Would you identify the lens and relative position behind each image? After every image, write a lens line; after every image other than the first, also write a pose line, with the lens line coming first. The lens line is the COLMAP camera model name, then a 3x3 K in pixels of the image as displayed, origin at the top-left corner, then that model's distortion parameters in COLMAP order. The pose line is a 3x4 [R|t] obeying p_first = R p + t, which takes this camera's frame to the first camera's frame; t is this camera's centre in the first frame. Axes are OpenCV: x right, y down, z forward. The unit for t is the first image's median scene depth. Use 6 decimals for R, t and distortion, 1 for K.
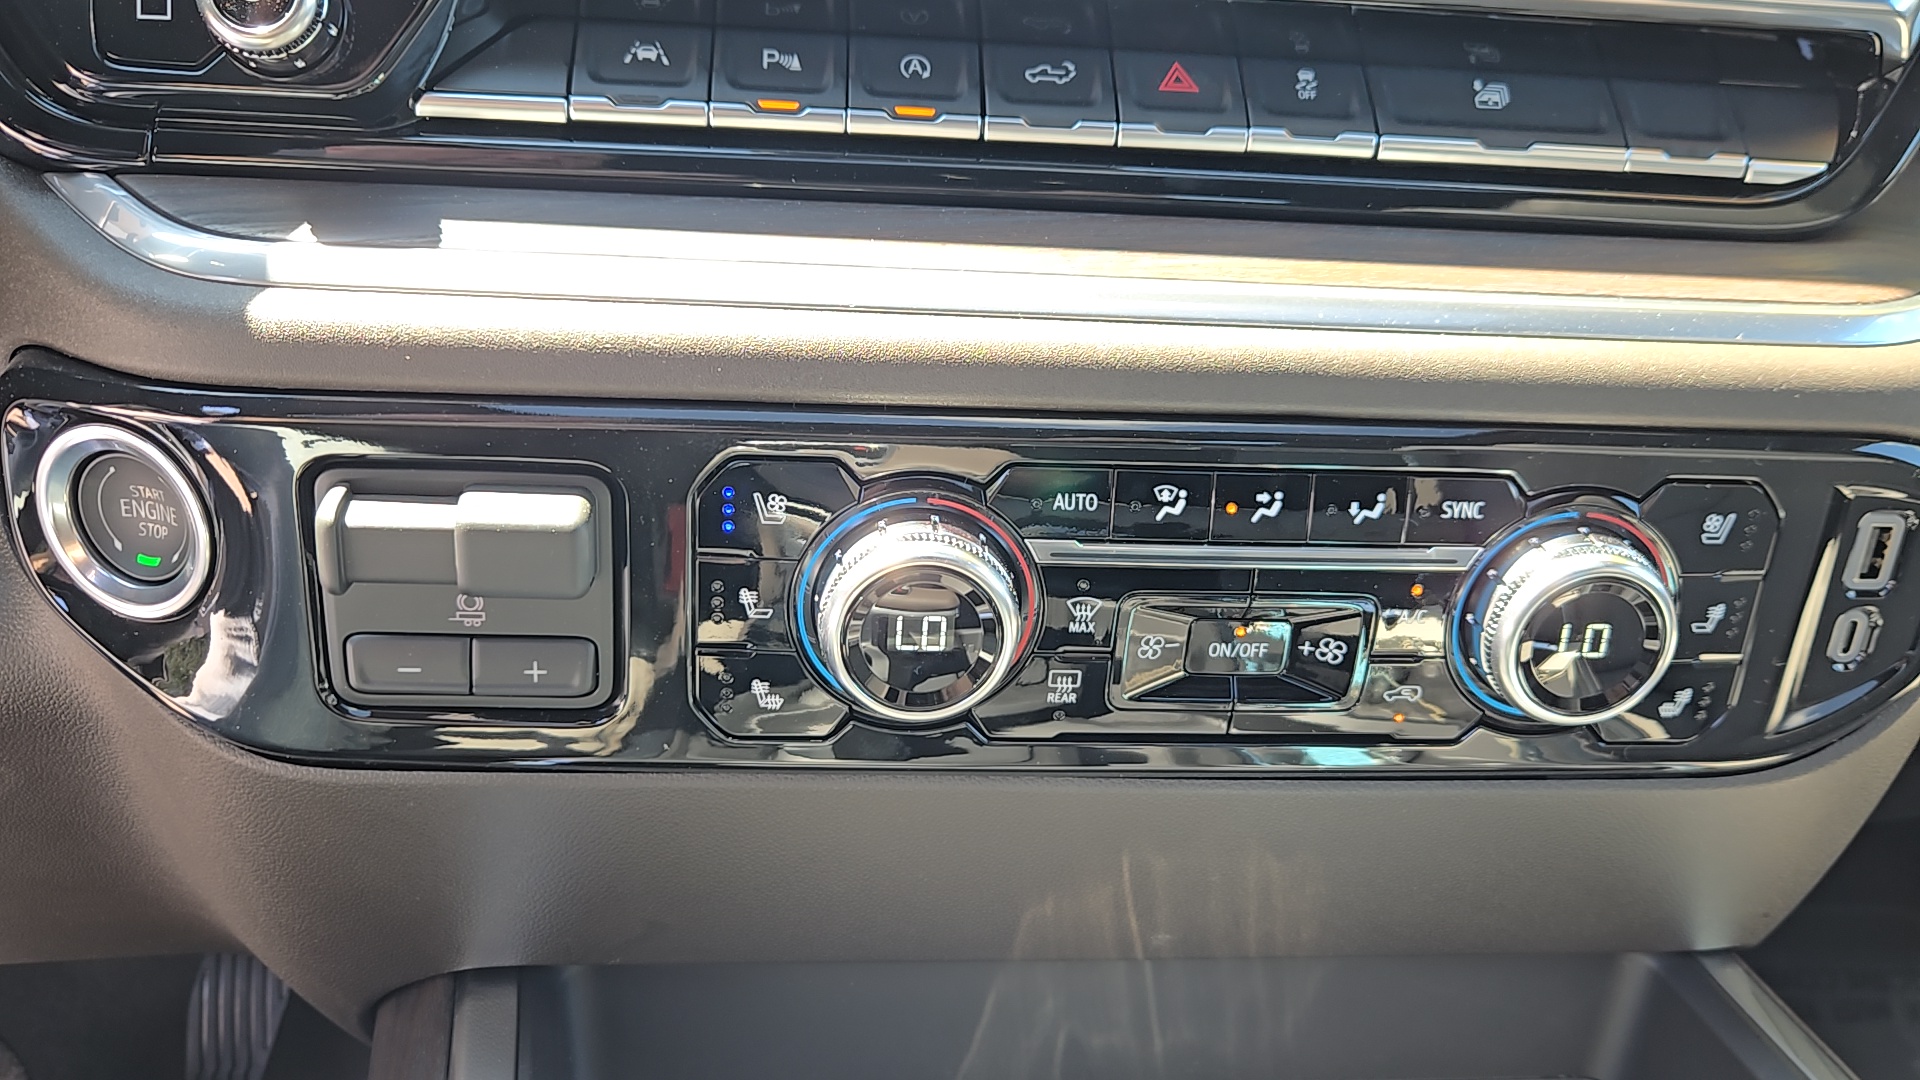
lens RADIAL K [[1590.1, 0, 975.6], [0, 1590.1, 524.4], [0, 0, 1]] dist [0.018611, -0.026752]
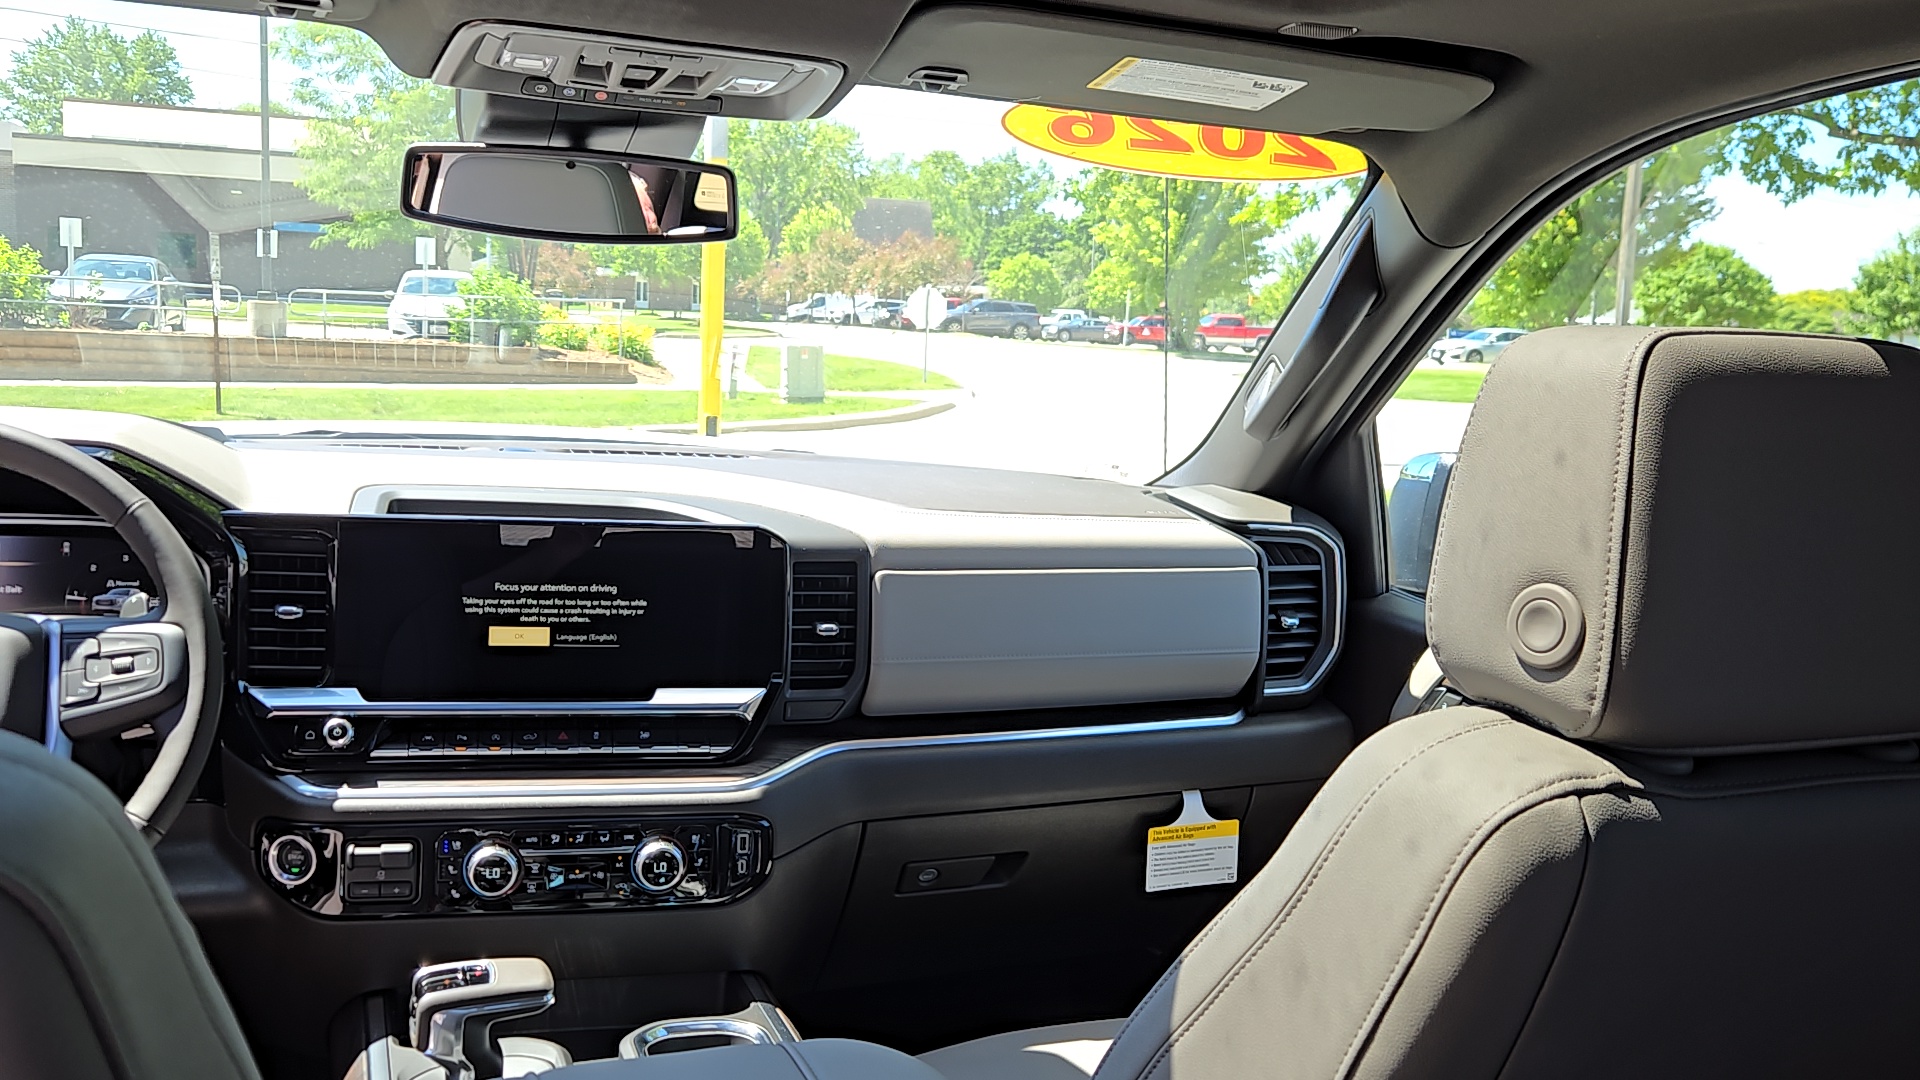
lens RADIAL K [[1590.1, 0, 962.4], [0, 1590.1, 538.1], [0, 0, 1]] dist [0.018611, -0.026752]
pose [[0.990669, -0.032579, 0.132336, 0.595116], [0.068618, 0.958188, -0.277789, 0.423550], [-0.117752, 0.284278, 0.951483, -3.038285]]
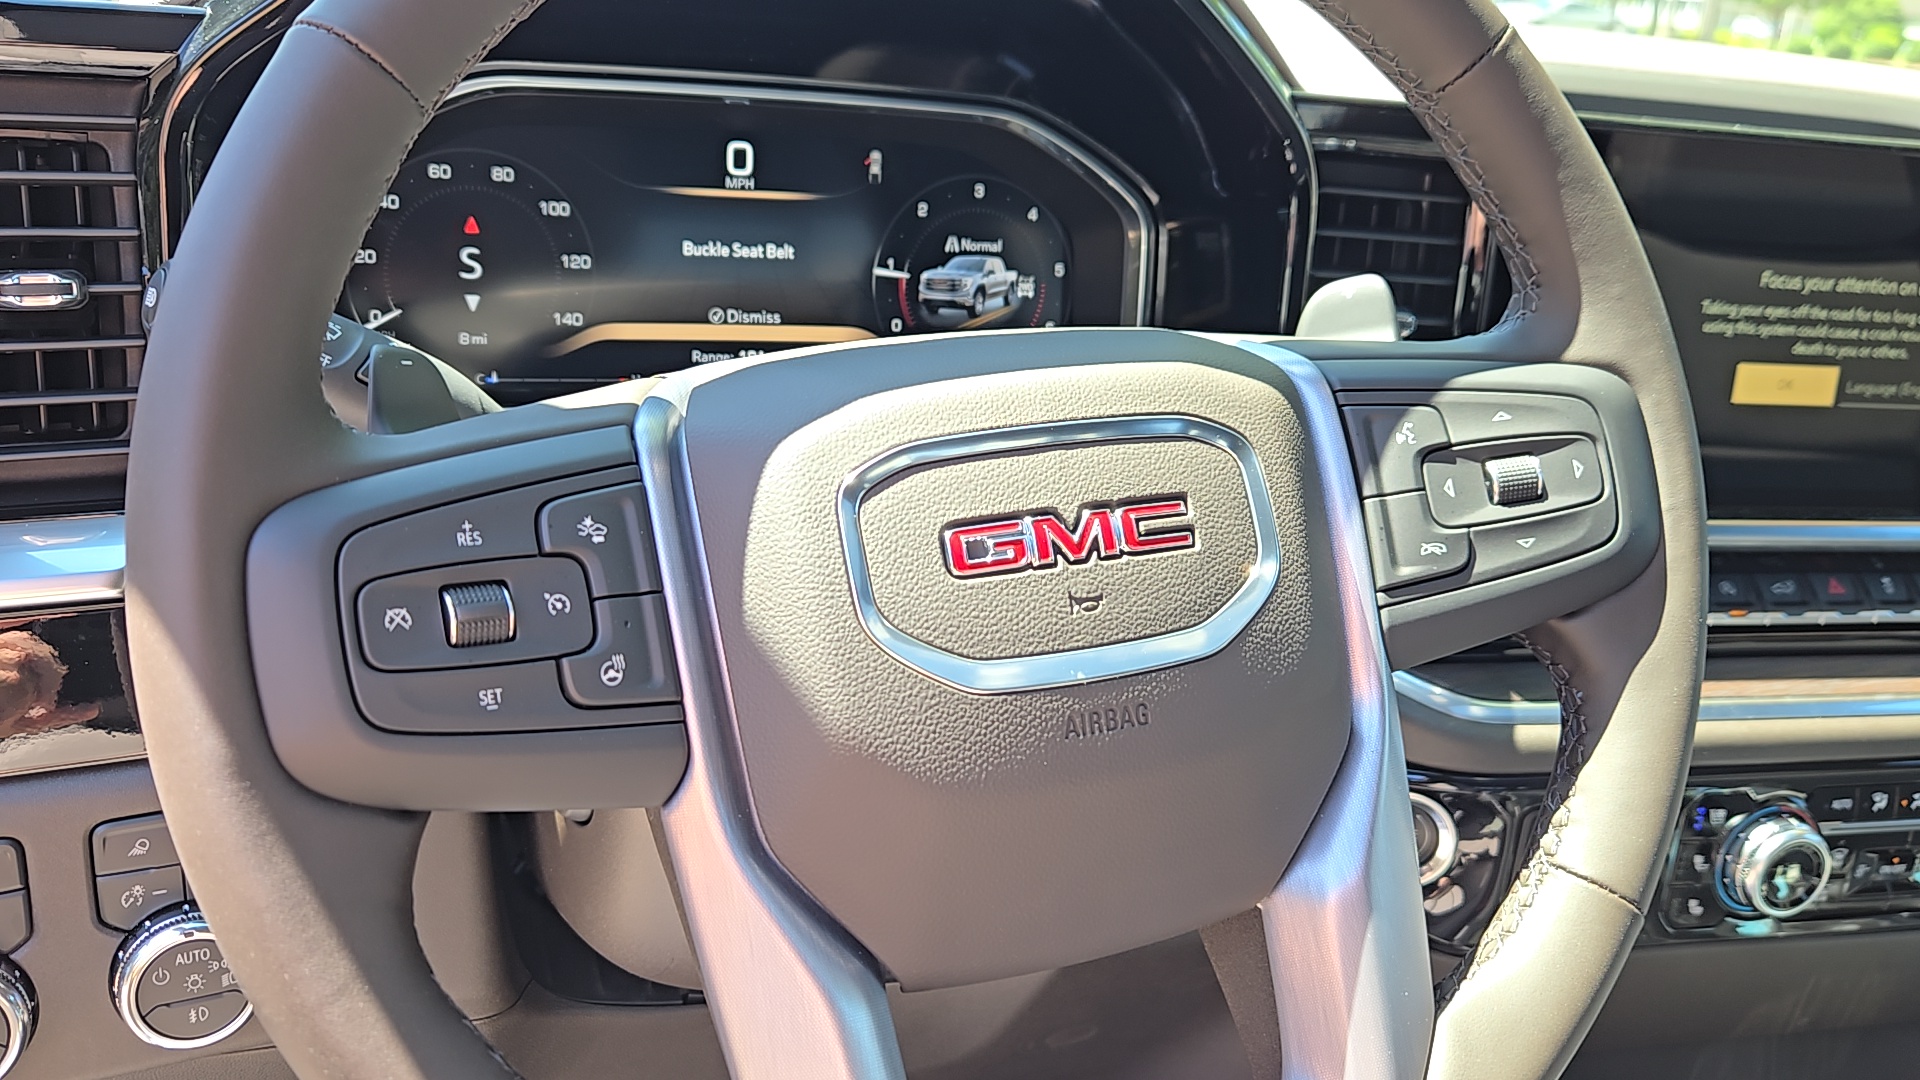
lens RADIAL K [[1590.1, 0, 945.8], [0, 1590.1, 534.9], [0, 0, 1]] dist [0.018611, -0.026752]
pose [[0.987174, -0.029792, 0.156846, -1.265760], [0.042855, 0.995827, -0.080569, -0.221216], [-0.153791, 0.086258, 0.984331, -0.807677]]
